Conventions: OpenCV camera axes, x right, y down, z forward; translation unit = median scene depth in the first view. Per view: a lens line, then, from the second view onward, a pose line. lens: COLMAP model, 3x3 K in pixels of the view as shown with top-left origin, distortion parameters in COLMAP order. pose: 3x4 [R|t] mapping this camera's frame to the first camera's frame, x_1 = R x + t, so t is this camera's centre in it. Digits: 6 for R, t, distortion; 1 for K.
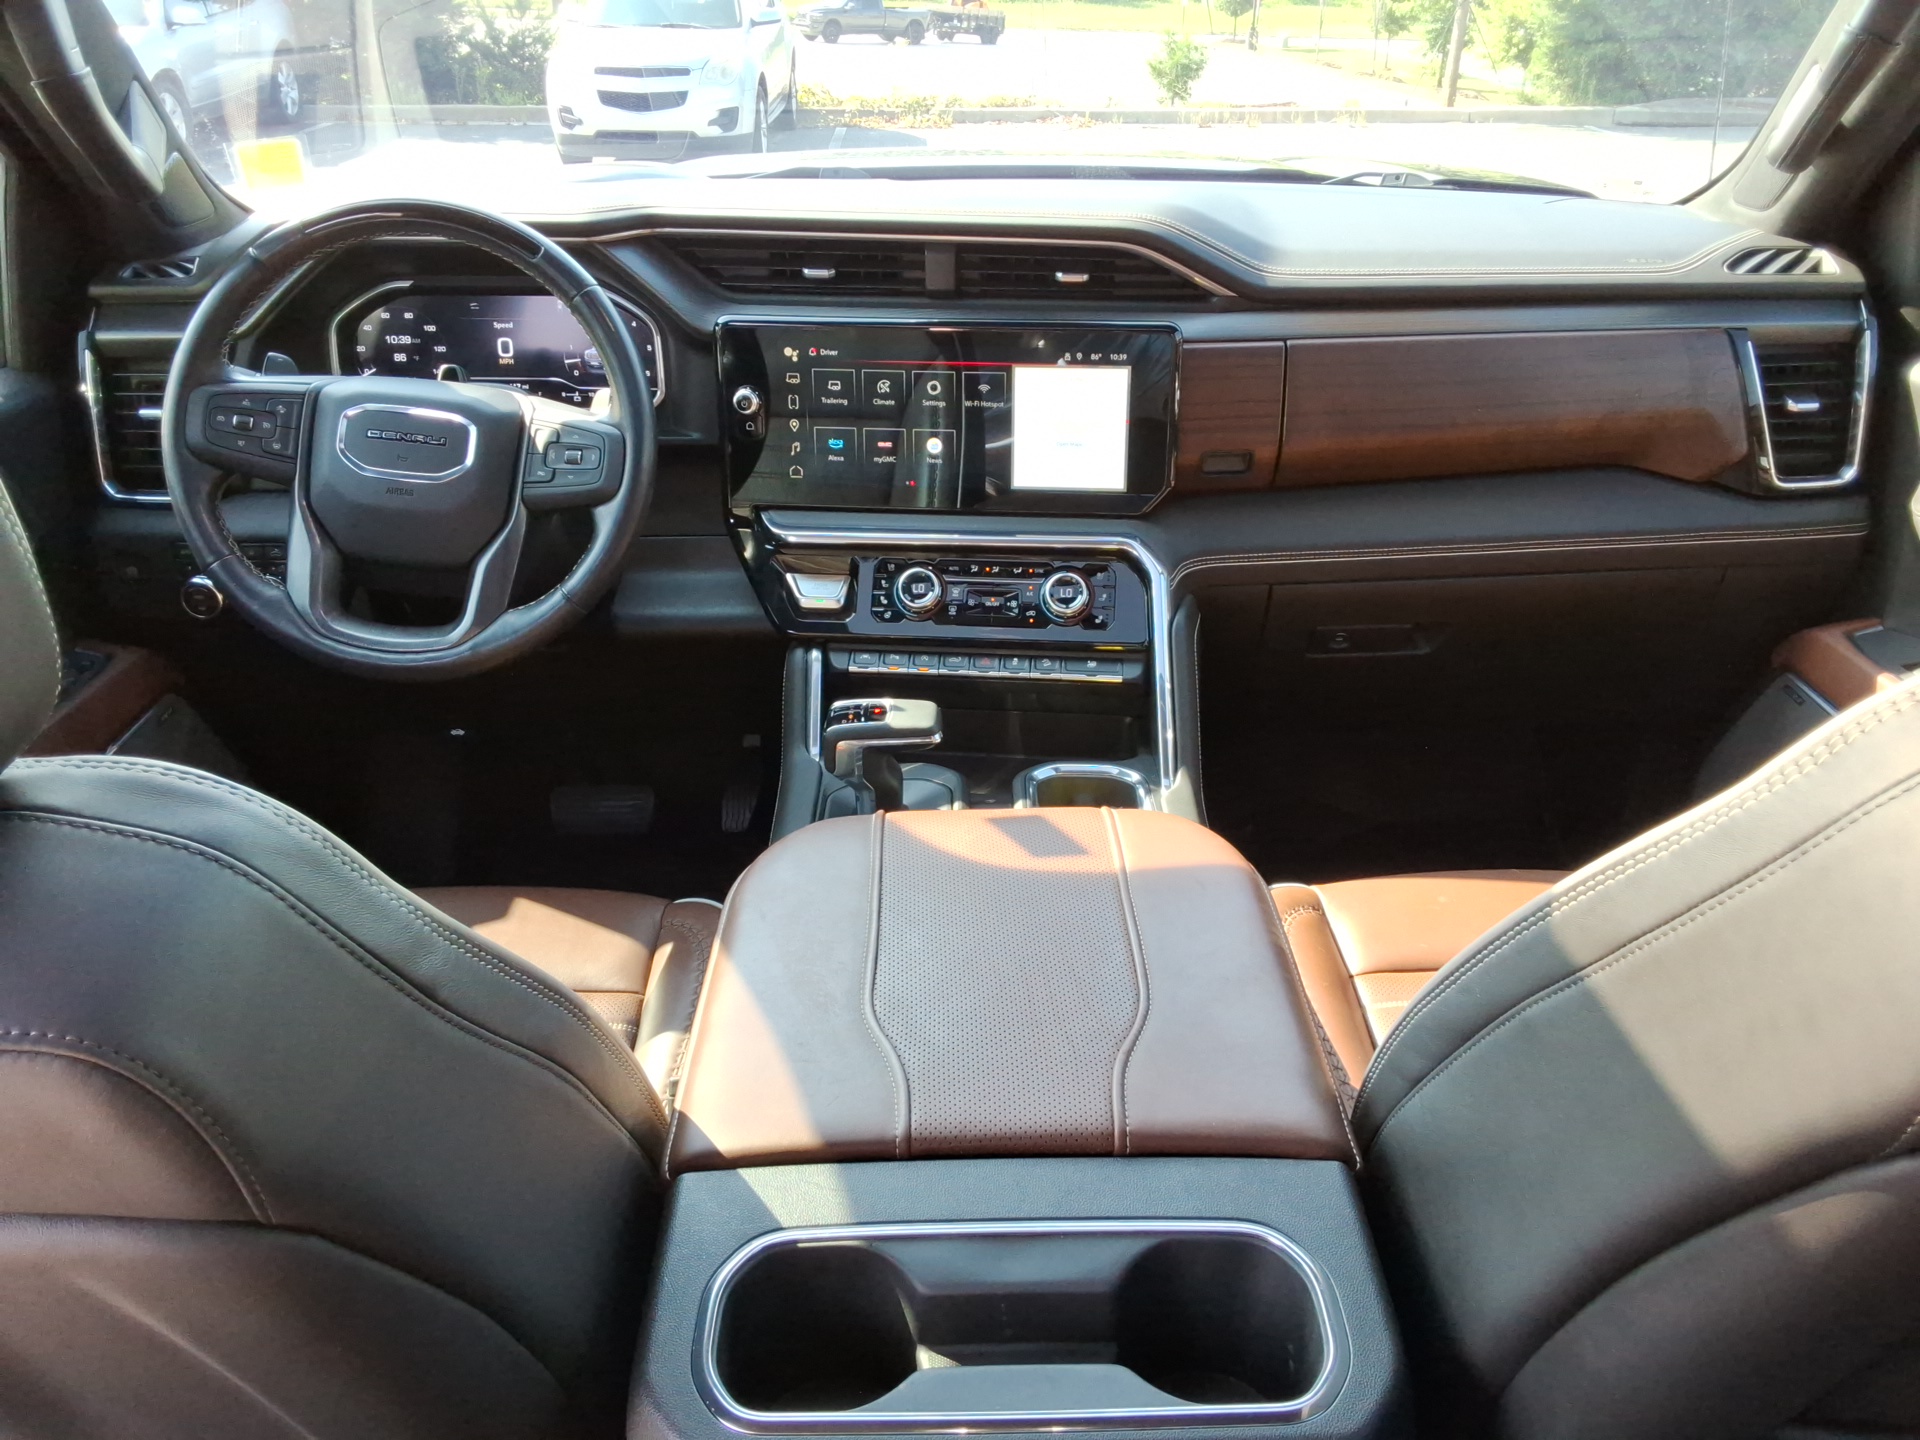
lens RADIAL K [[1542.3, 0, 997.5], [0, 1542.3, 733.8], [0, 0, 1]] dist [0.105337, -0.166923]
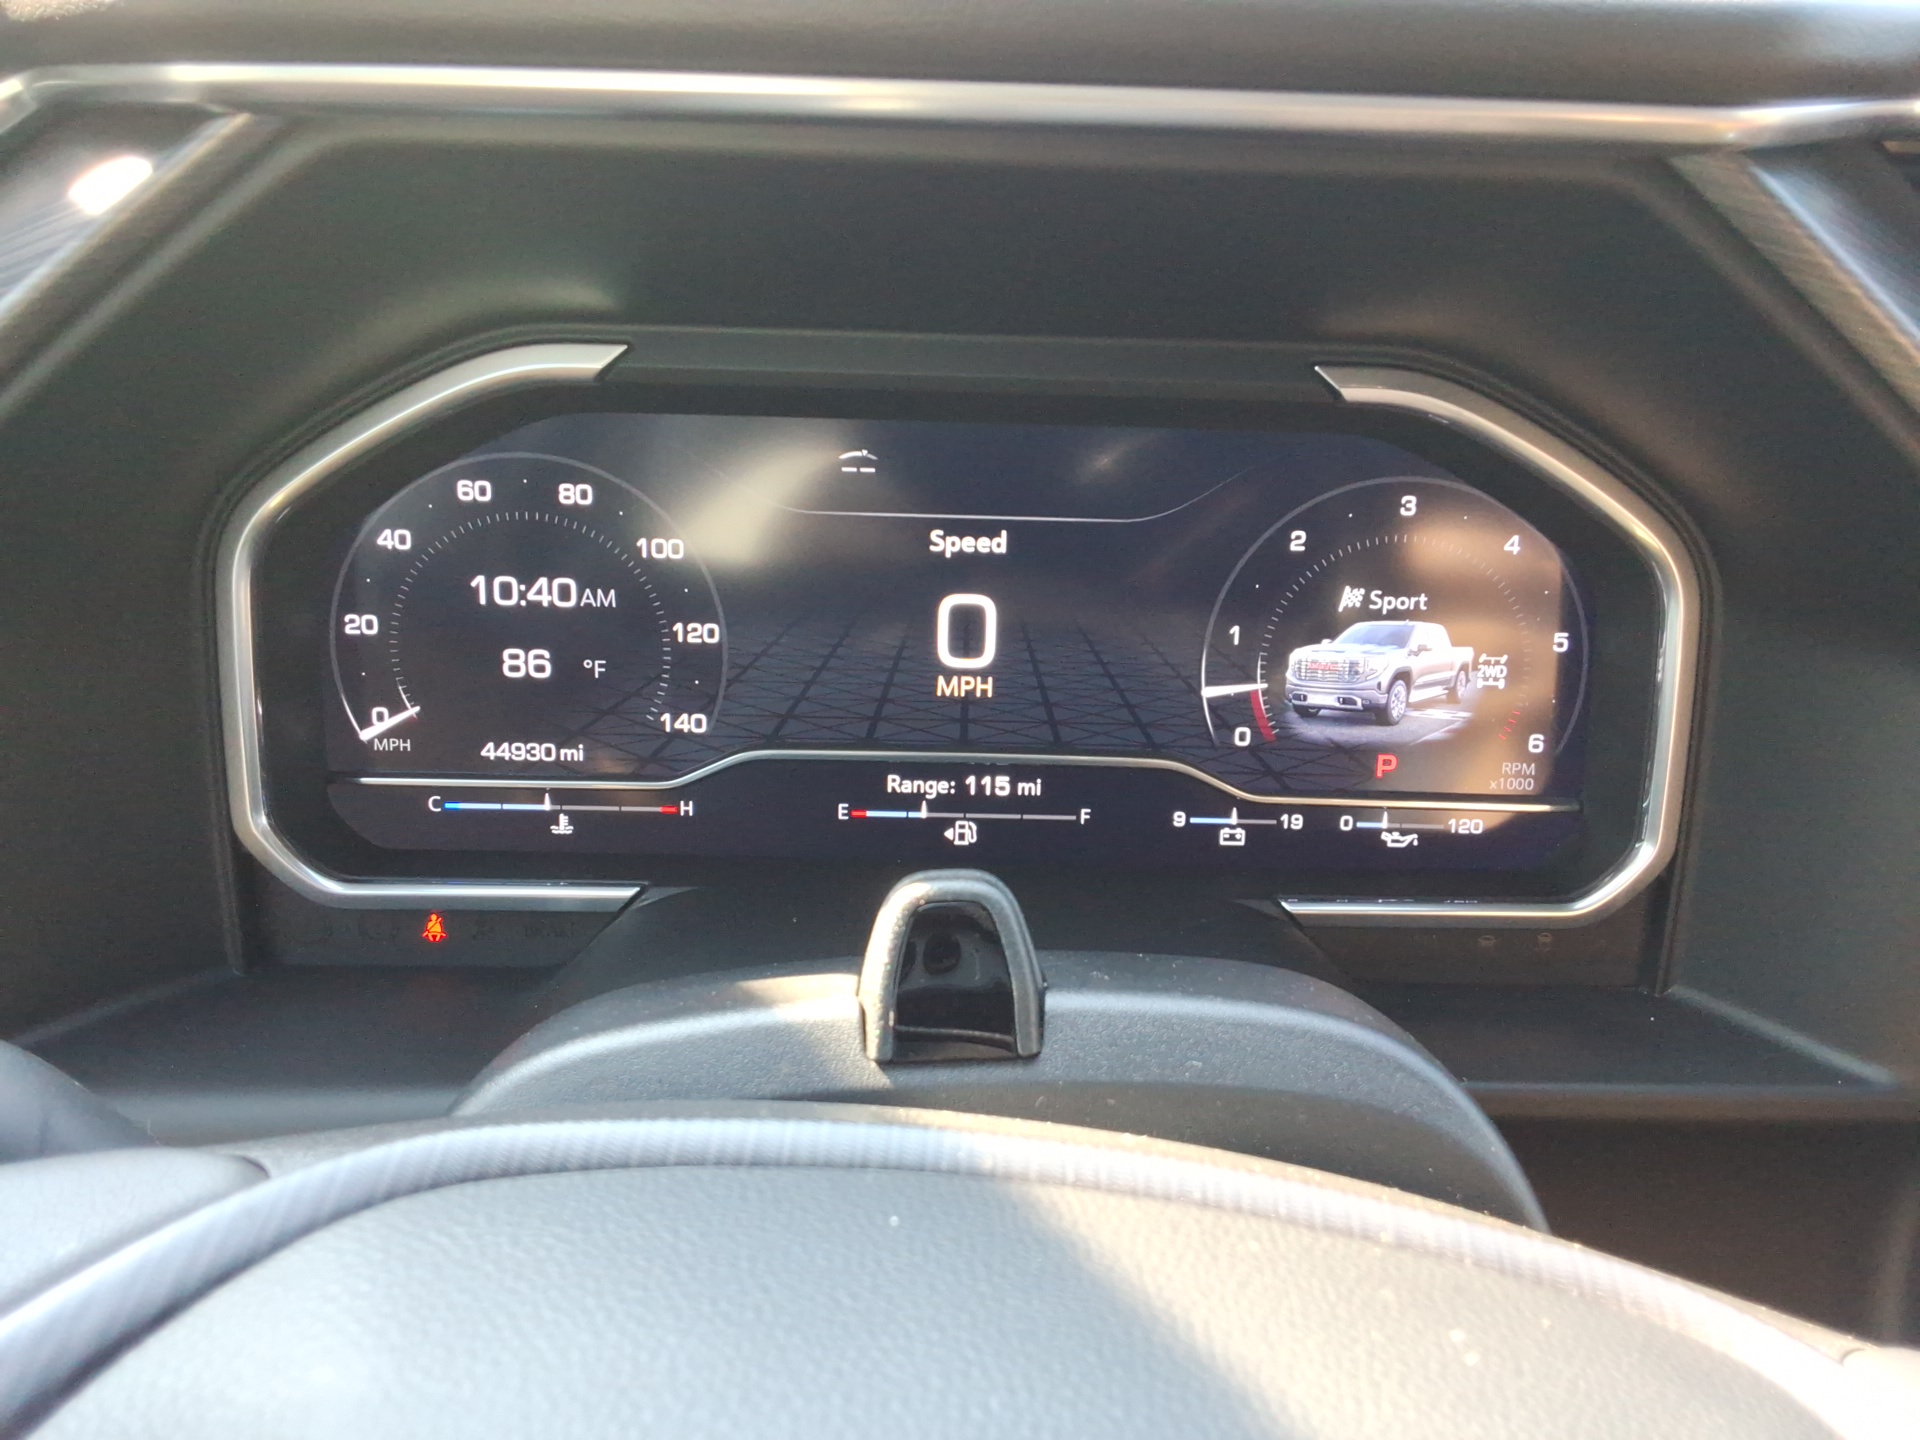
lens RADIAL K [[1542.3, 0, 980.9], [0, 1542.3, 719.9], [0, 0, 1]] dist [0.105337, -0.166923]
pose [[0.999615, 0.027487, 0.003703, -0.328691], [-0.027210, 0.997768, -0.060981, -0.230241], [-0.005371, 0.060857, 0.998132, 0.802015]]
